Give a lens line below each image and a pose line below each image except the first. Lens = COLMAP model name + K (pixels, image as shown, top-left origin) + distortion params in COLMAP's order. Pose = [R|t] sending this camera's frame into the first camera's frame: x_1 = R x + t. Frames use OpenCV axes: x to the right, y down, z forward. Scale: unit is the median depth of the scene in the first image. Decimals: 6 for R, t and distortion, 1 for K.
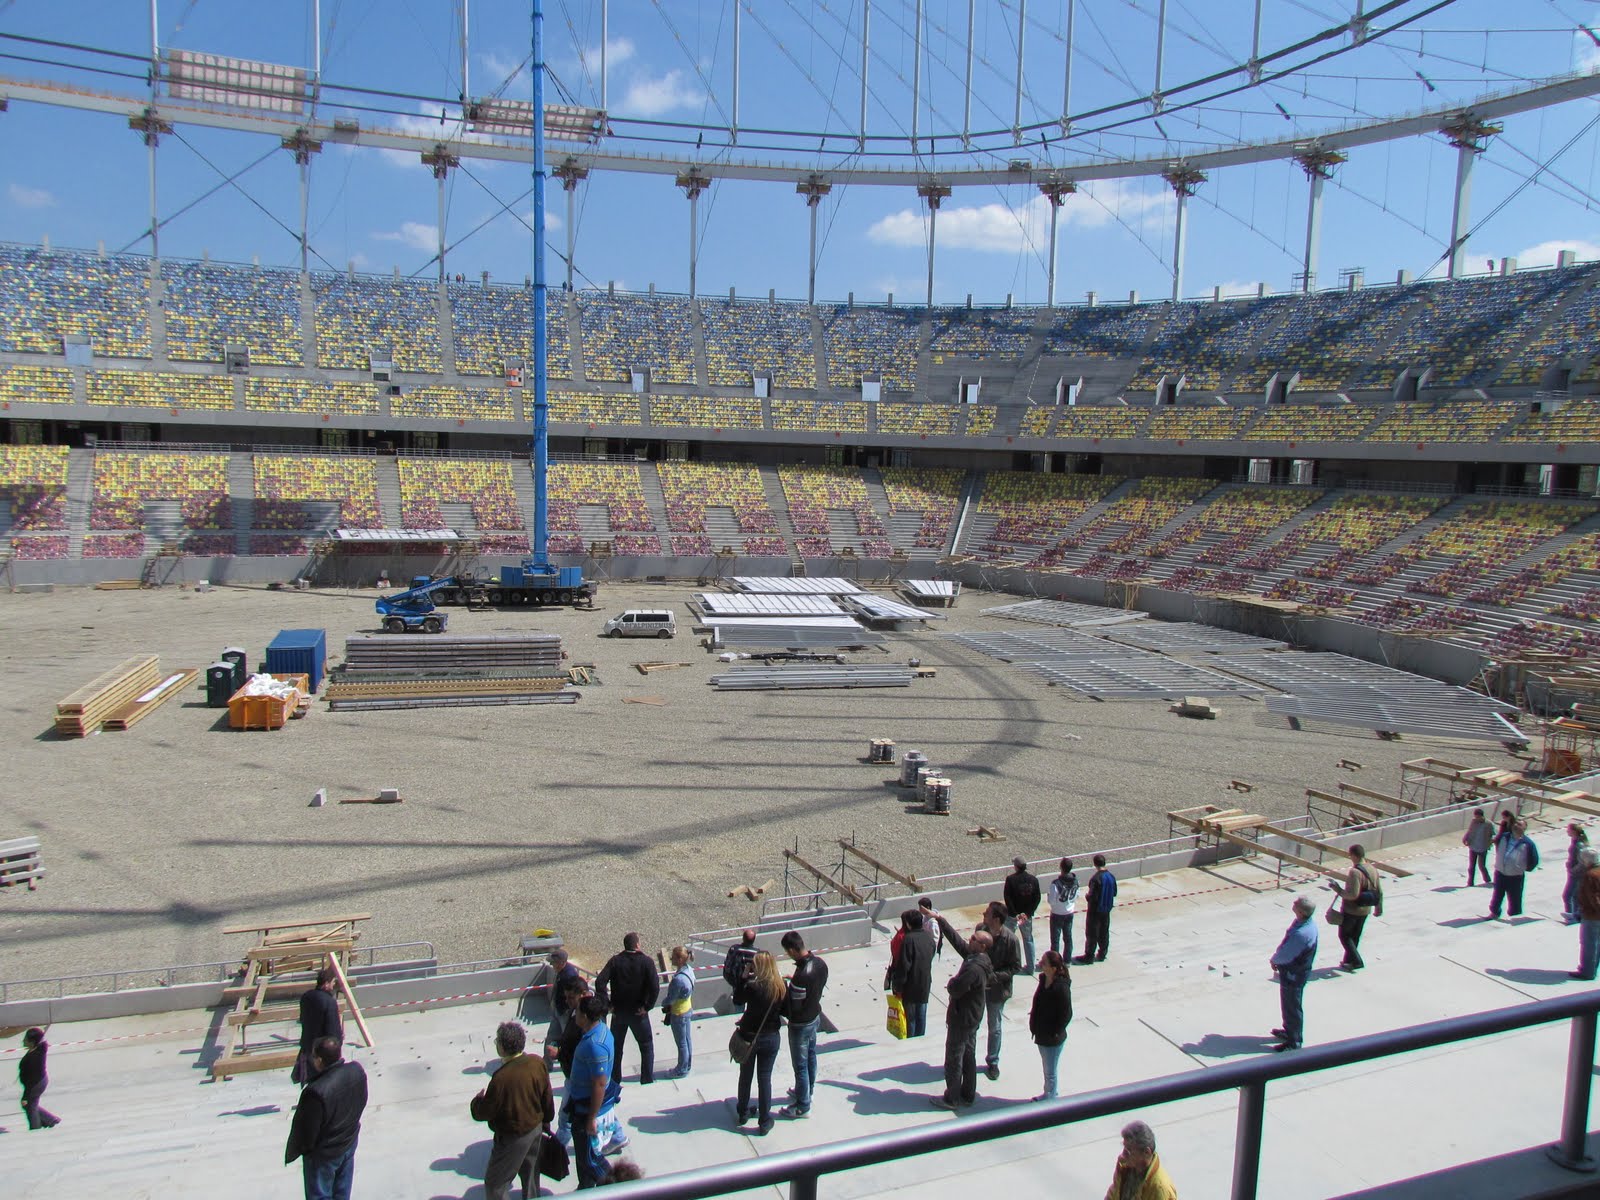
lens RADIAL K [[1208.2, 0, 818.4], [0, 1208.2, 598.4], [0, 0, 1]] dist [-0.011210, 0.007928]
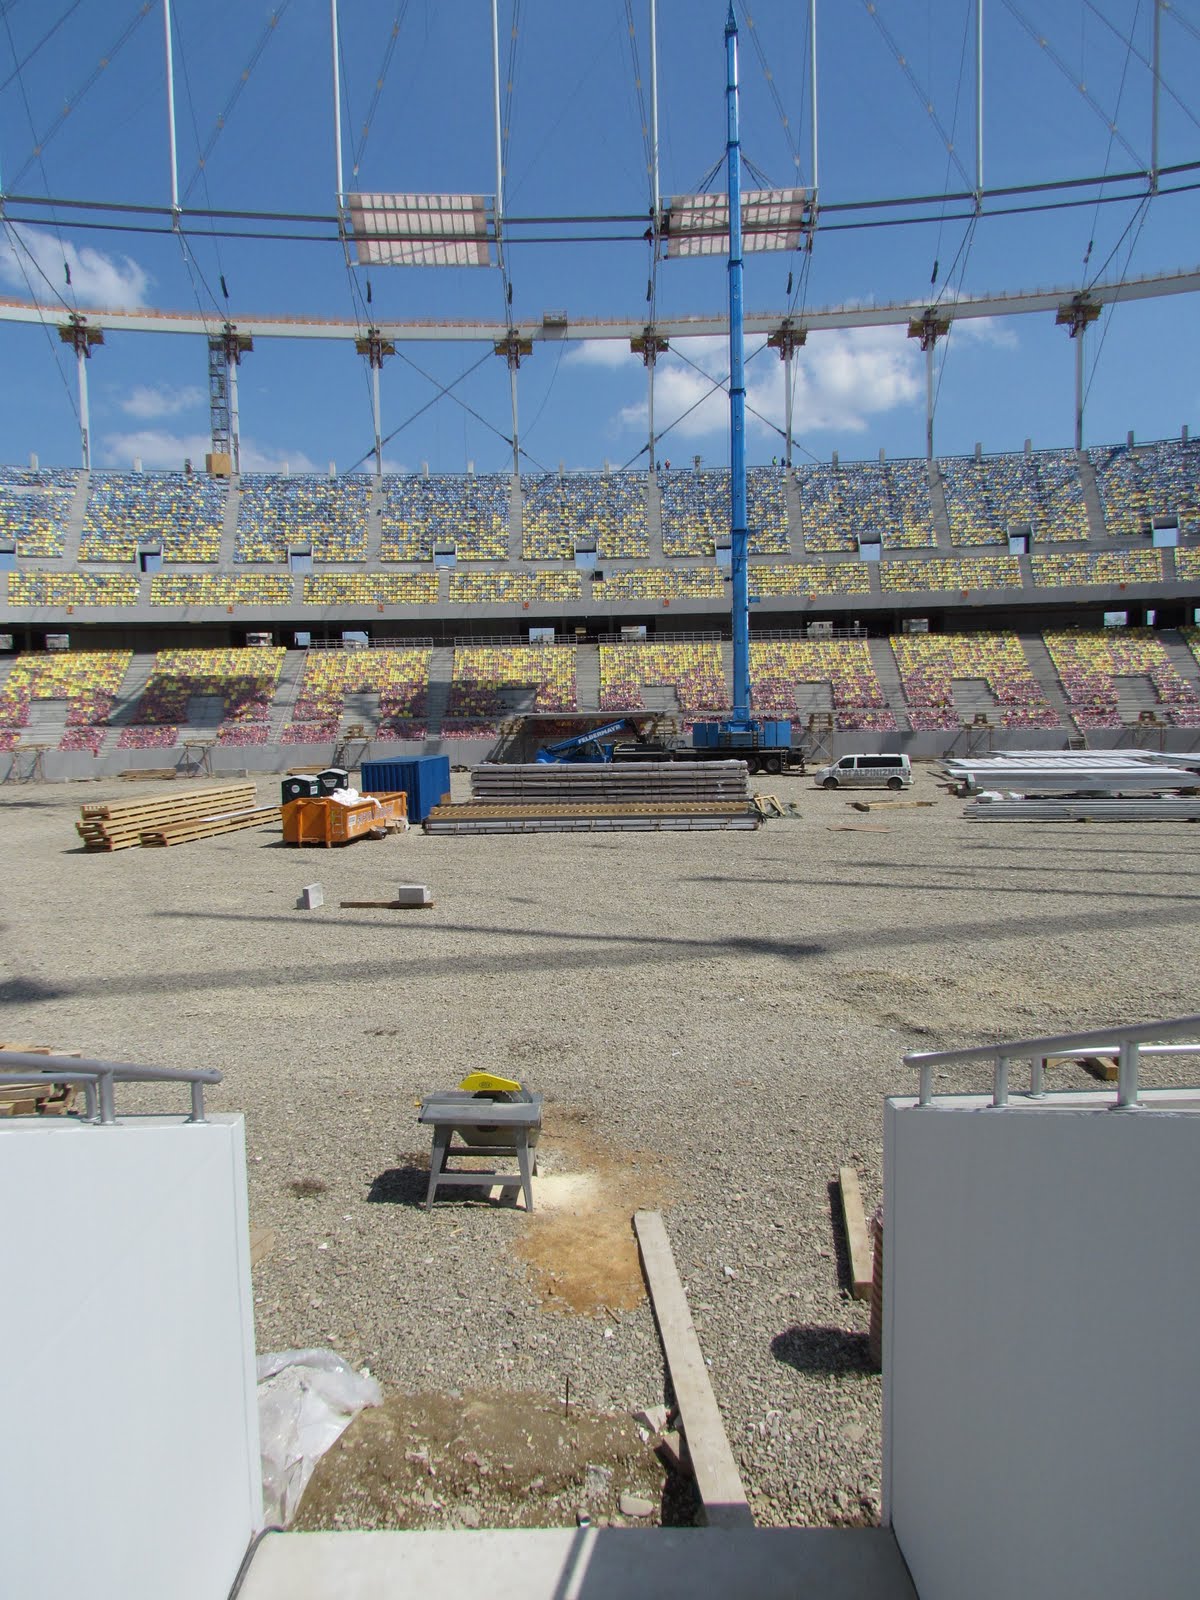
lens RADIAL K [[1208.2, 0, 588.2], [0, 1208.2, 802.3], [0, 0, 1]] dist [-0.011210, 0.007928]
pose [[0.926088, -0.024770, -0.376494, -0.017520], [0.005584, 0.998633, -0.051965, 0.054422], [0.377266, 0.046022, 0.924961, 0.174132]]
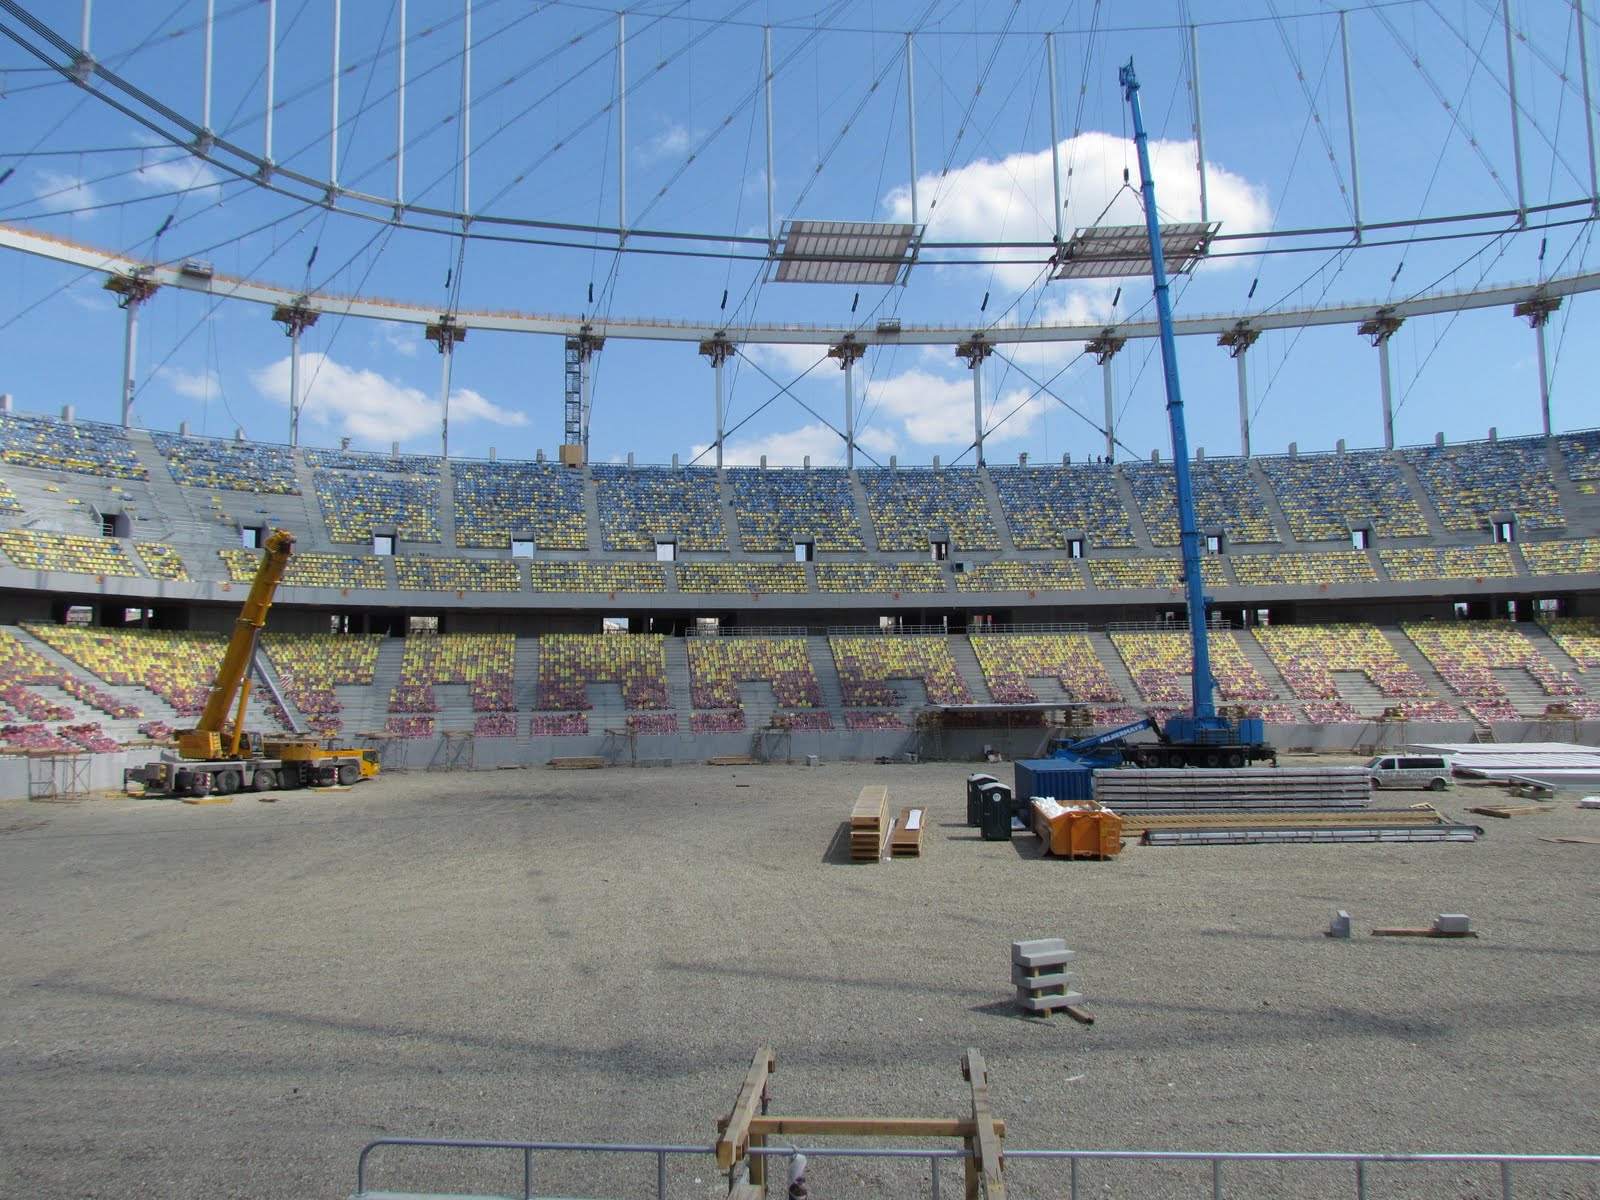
lens RADIAL K [[1208.2, 0, 796.5], [0, 1208.2, 585.1], [0, 0, 1]] dist [-0.011210, 0.007928]
pose [[0.934555, -0.077193, -0.347345, -0.162064], [0.002873, 0.977789, -0.209571, 0.044550], [0.355808, 0.194857, 0.914020, 0.106678]]
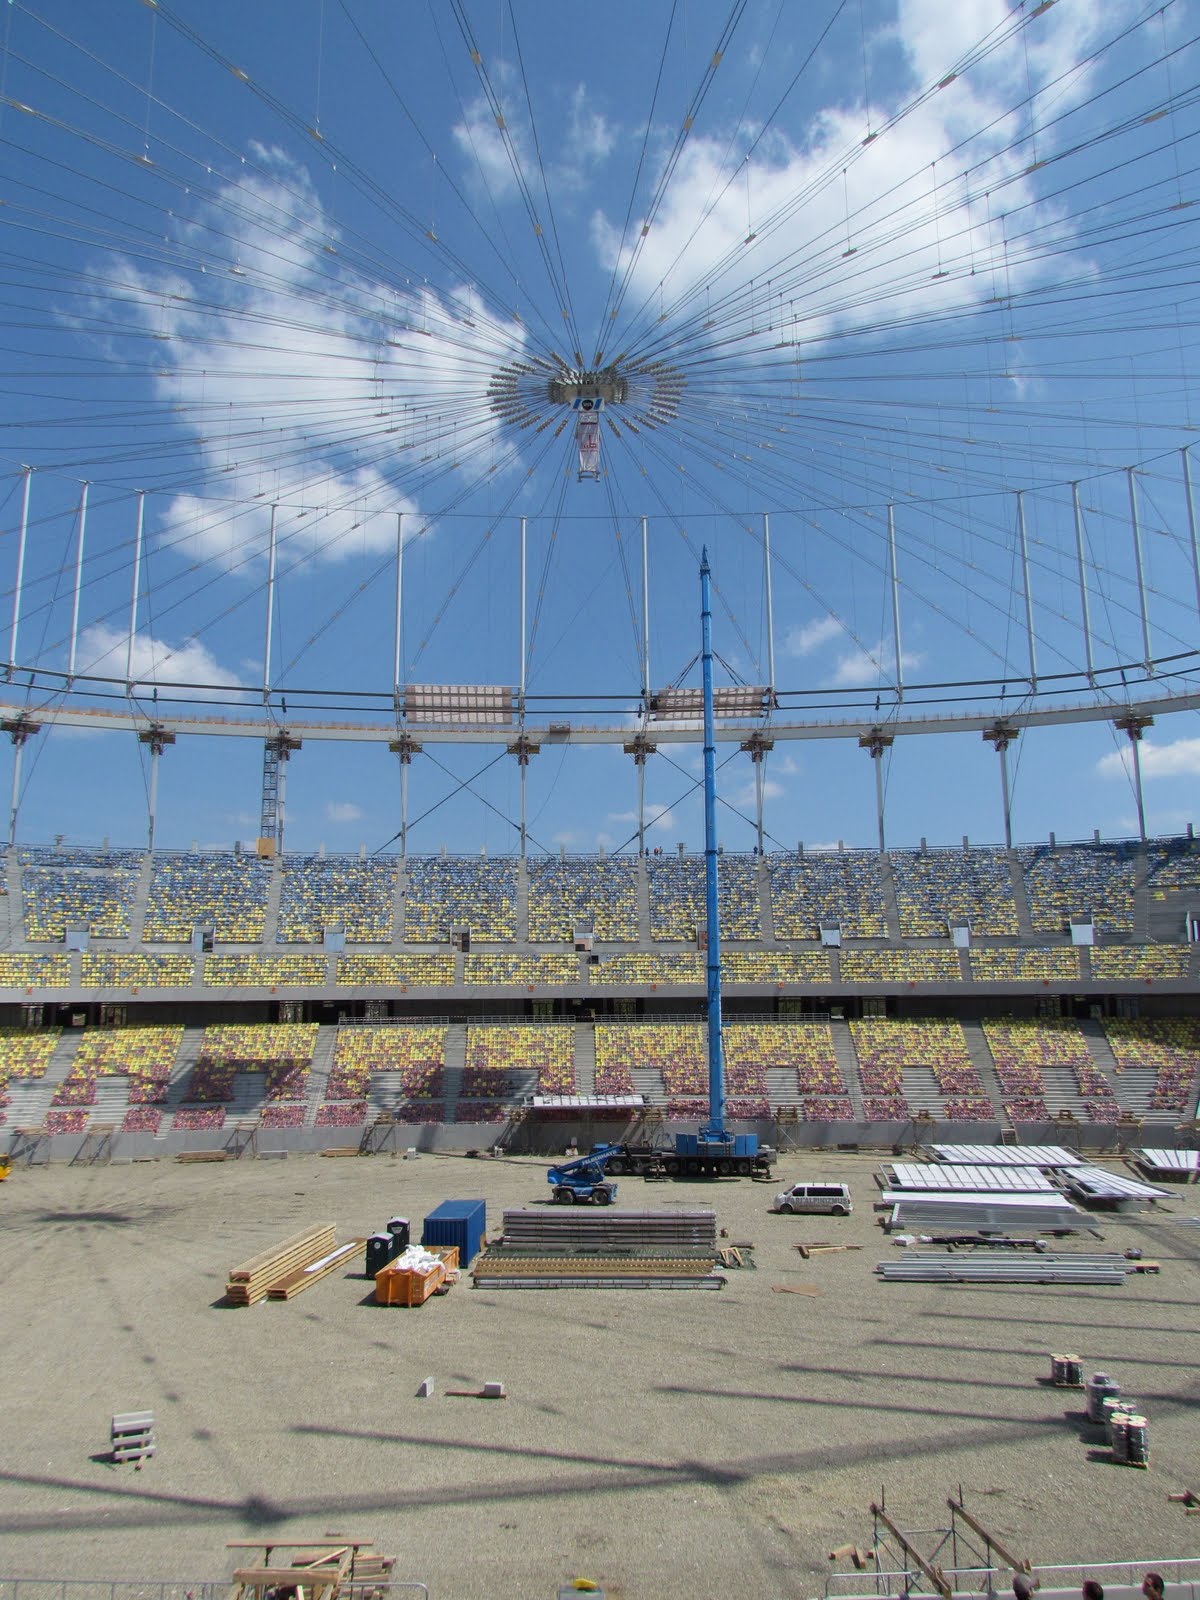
lens RADIAL K [[1208.2, 0, 595.1], [0, 1208.2, 782.8], [0, 0, 1]] dist [-0.011210, 0.007928]
pose [[0.933141, -0.101206, -0.344971, 0.033447], [-0.007999, 0.953476, -0.301363, -0.002026], [0.359421, 0.283974, 0.888918, 0.020668]]
